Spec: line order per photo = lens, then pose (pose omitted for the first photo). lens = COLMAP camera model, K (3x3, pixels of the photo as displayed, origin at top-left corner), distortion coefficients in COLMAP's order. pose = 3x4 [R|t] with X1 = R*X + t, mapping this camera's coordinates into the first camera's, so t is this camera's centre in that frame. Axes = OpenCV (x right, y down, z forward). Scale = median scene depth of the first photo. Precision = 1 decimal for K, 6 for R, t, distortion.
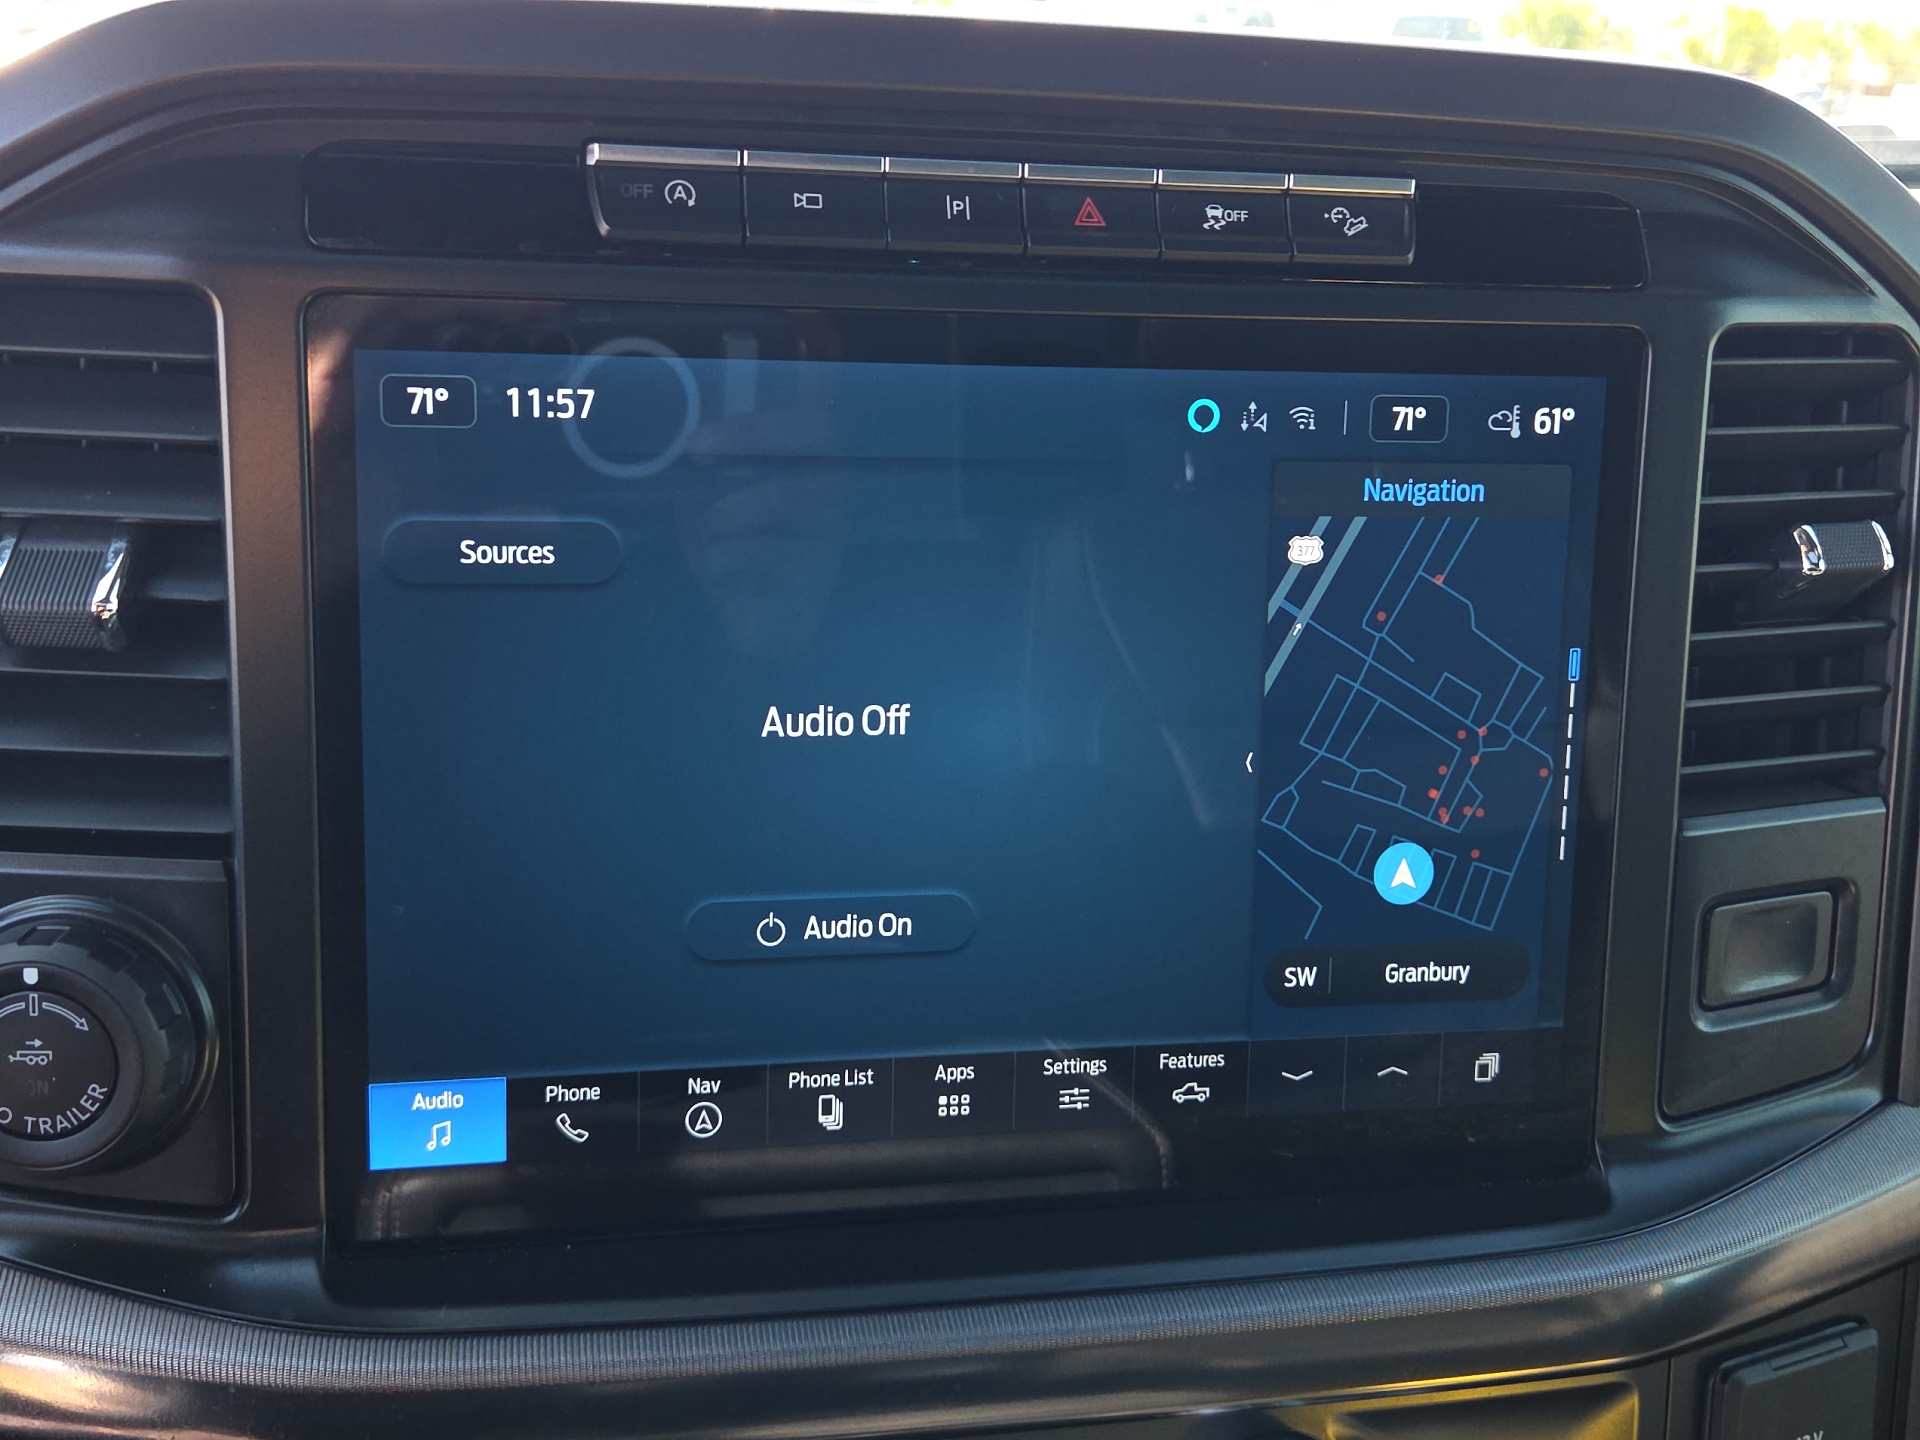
lens RADIAL K [[2111.7, 0, 966.1], [0, 2111.7, 689.0], [0, 0, 1]] dist [0.071270, -0.038431]
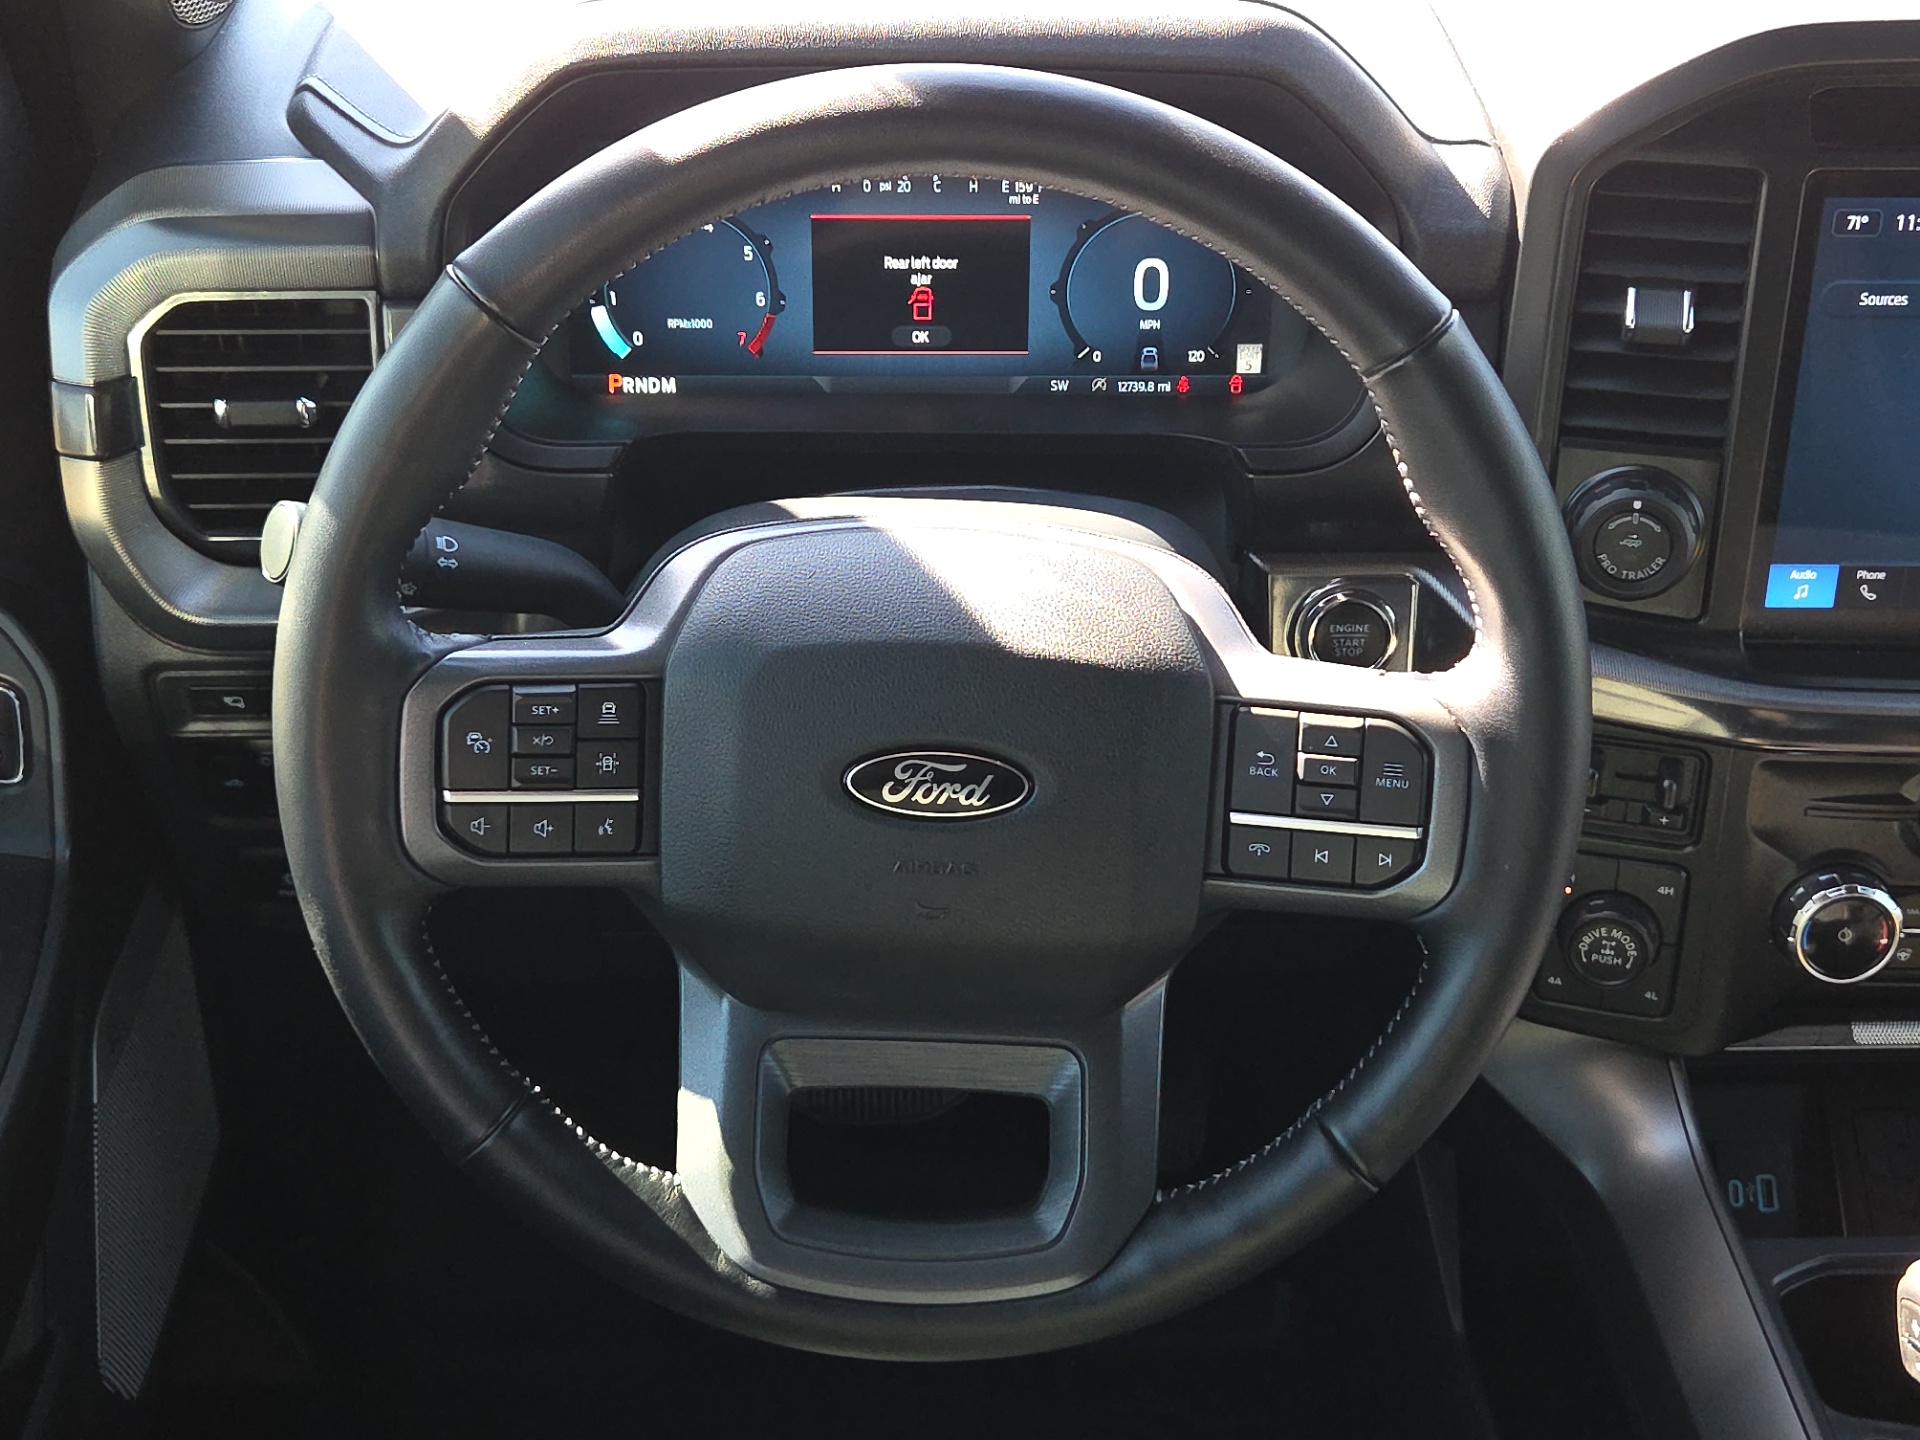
lens RADIAL K [[2571.3, 0, 958.5], [0, 2571.3, 691.2], [0, 0, 1]] dist [0.134867, -0.418054]
pose [[0.979511, 0.070243, -0.188742, -0.526150], [-0.020596, 0.967226, 0.253082, -0.277383], [0.200333, -0.244009, 0.948855, -1.379934]]
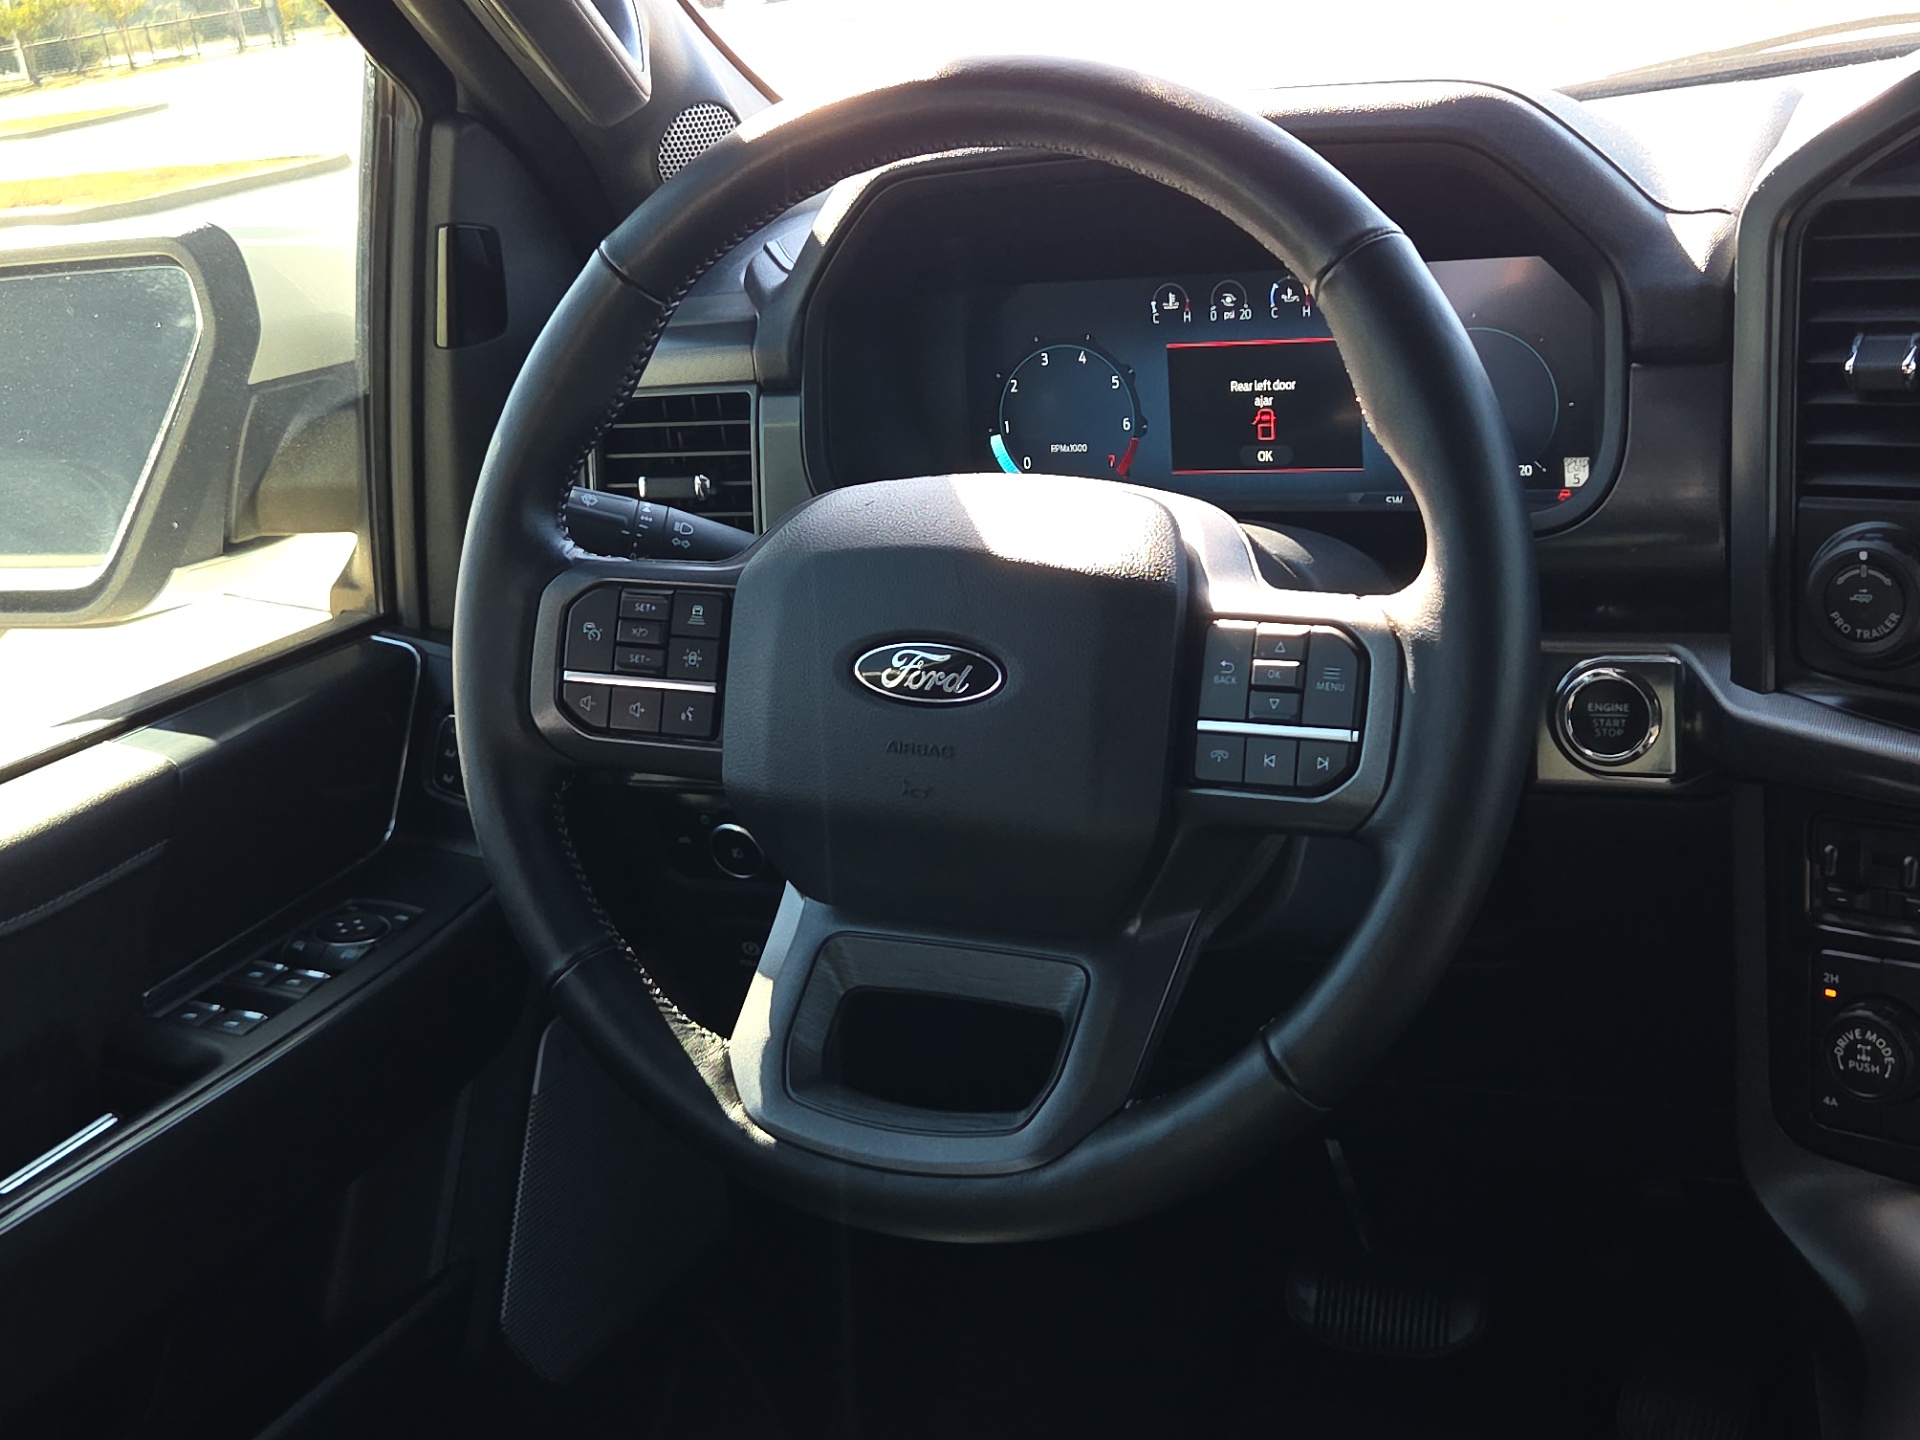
lens RADIAL K [[2571.3, 0, 958.5], [0, 2571.3, 691.2], [0, 0, 1]] dist [0.134867, -0.418054]
pose [[0.776213, 0.043131, -0.628993, 0.379239], [-0.027396, 0.999022, 0.034697, 0.175408], [0.629875, -0.009700, 0.776636, -1.230154]]
